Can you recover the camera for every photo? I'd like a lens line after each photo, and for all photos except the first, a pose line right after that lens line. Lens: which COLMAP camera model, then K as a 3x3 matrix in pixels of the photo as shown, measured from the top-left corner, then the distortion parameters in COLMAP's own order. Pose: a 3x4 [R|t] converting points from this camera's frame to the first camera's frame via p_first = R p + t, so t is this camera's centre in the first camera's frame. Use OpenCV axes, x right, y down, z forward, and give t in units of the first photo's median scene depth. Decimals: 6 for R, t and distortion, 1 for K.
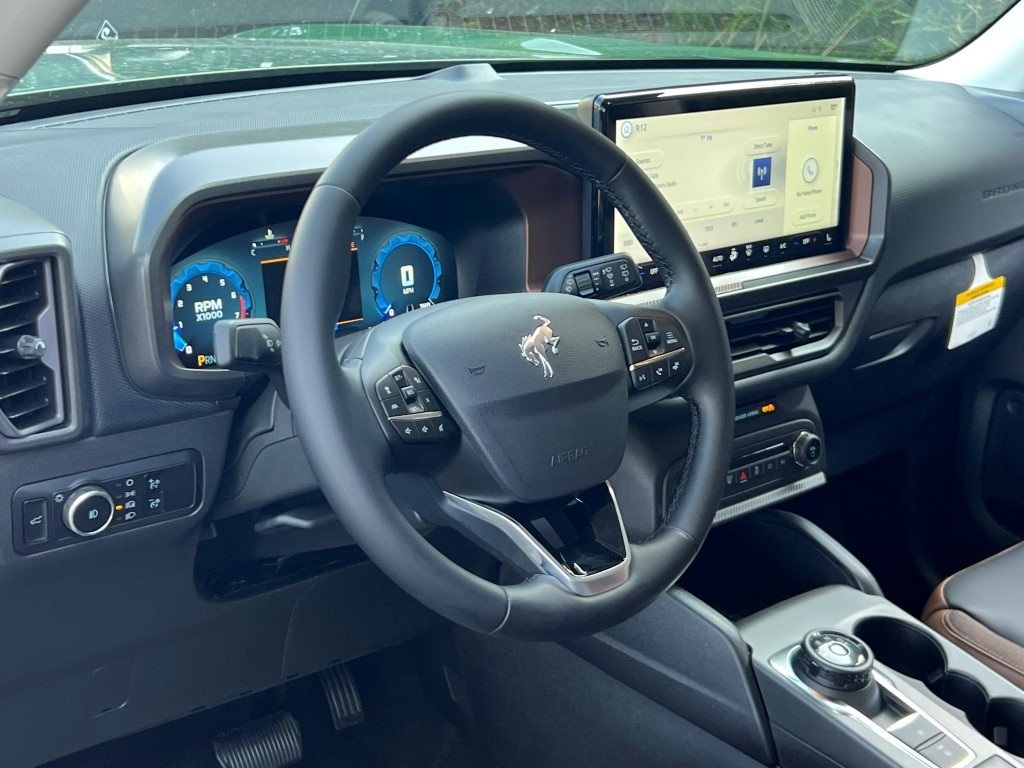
lens RADIAL K [[1416.7, 0, 512.4], [0, 1416.7, 381.4], [0, 0, 1]] dist [0.081935, 0.000000]
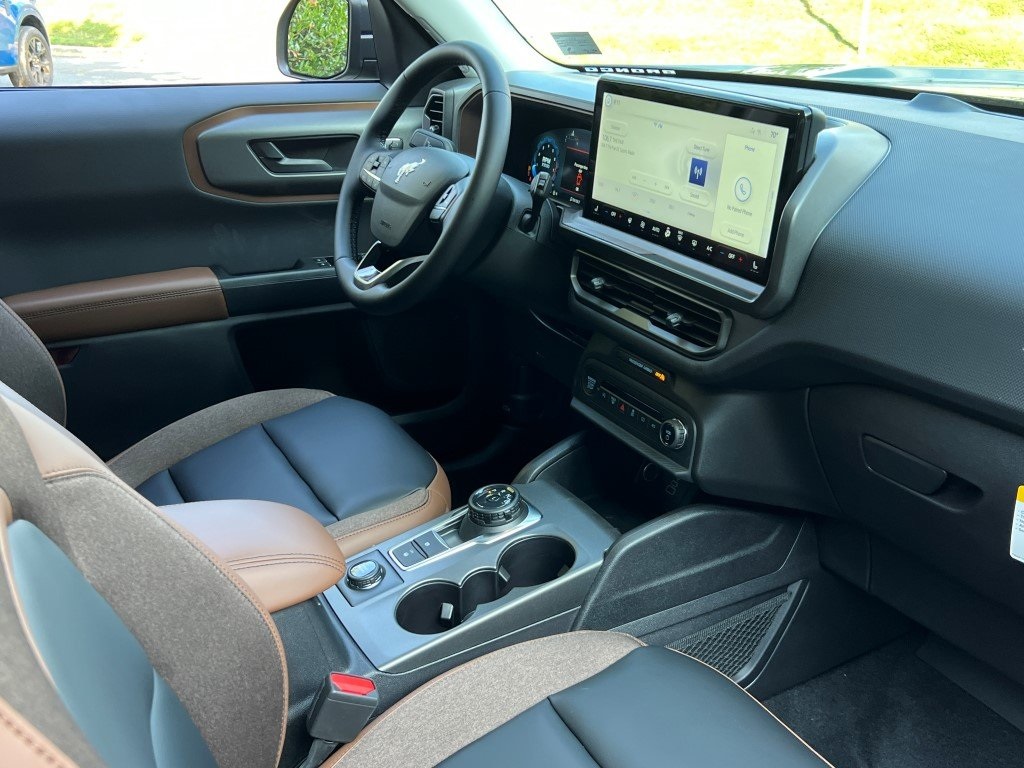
lens RADIAL K [[1001.2, 0, 514.0], [0, 1001.2, 388.0], [0, 0, 1]] dist [0.018380, 0.000000]
pose [[-0.194968, 0.343680, -0.918625, 0.992154], [-0.335543, 0.856712, 0.391733, -0.261988], [0.921628, 0.384614, -0.051712, 0.967230]]
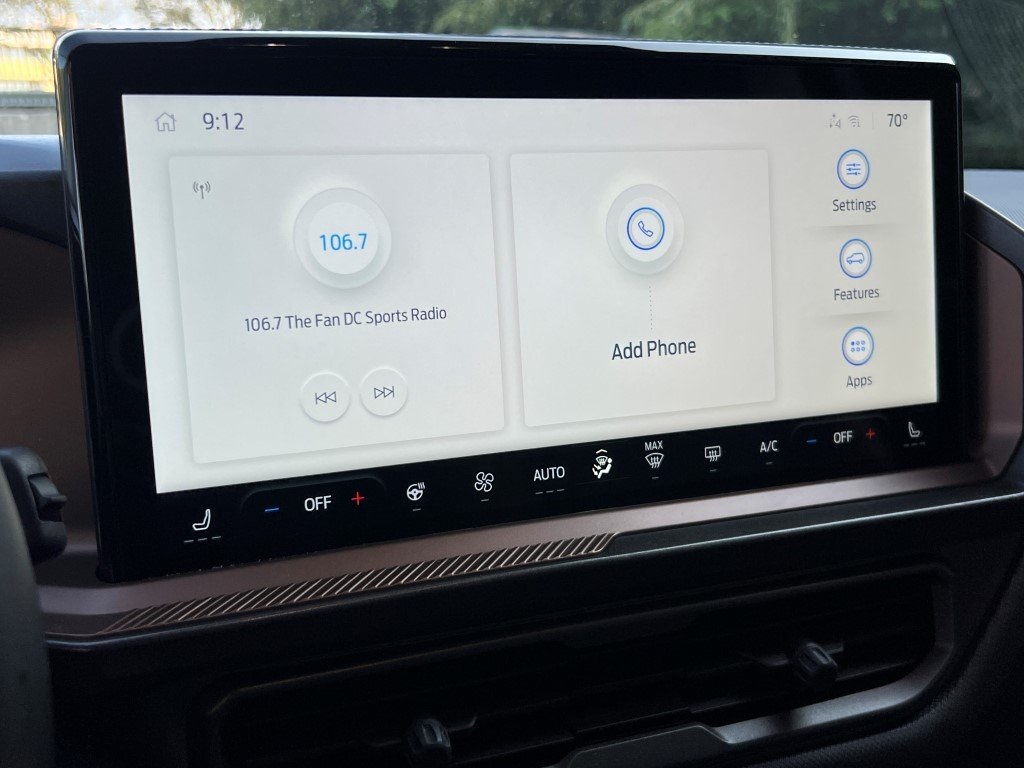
lens RADIAL K [[1100.3, 0, 511.6], [0, 1100.3, 377.2], [0, 0, 1]] dist [0.022747, 0.000000]
pose [[0.935845, -0.019510, -0.351870, 0.239234], [-0.044300, 0.984033, -0.172383, -0.058455], [0.349616, 0.176911, 0.920039, 0.696821]]
